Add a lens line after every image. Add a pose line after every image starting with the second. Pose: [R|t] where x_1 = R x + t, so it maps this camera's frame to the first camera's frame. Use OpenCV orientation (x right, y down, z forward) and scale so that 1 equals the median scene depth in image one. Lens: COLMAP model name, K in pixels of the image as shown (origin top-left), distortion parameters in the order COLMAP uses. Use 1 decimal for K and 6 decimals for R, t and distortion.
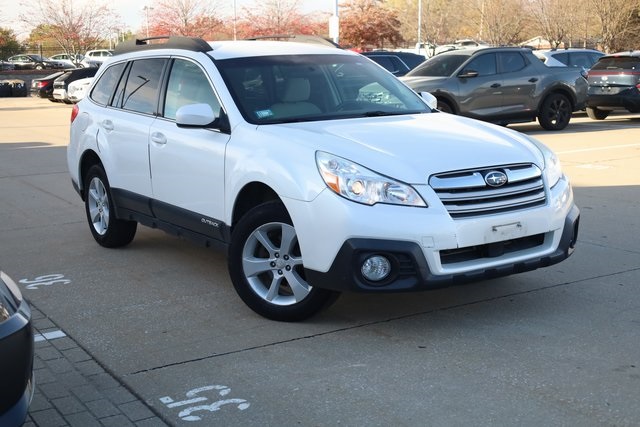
lens RADIAL K [[952.8, 0, 320.0], [0, 952.8, 213.5], [0, 0, 1]] dist [0.019060, 0.019665]
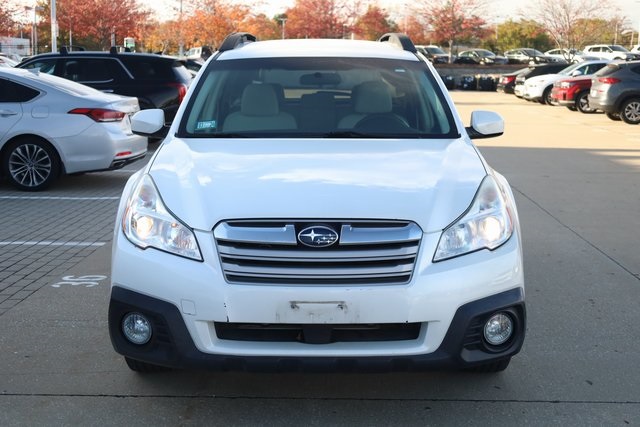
lens RADIAL K [[952.8, 0, 320.0], [0, 952.8, 213.5], [0, 0, 1]] dist [0.019060, 0.019665]
pose [[0.807121, 0.115730, -0.578932, 0.575482], [-0.111773, 0.992819, 0.042638, -0.081104], [0.579708, 0.030295, 0.814261, 0.397431]]
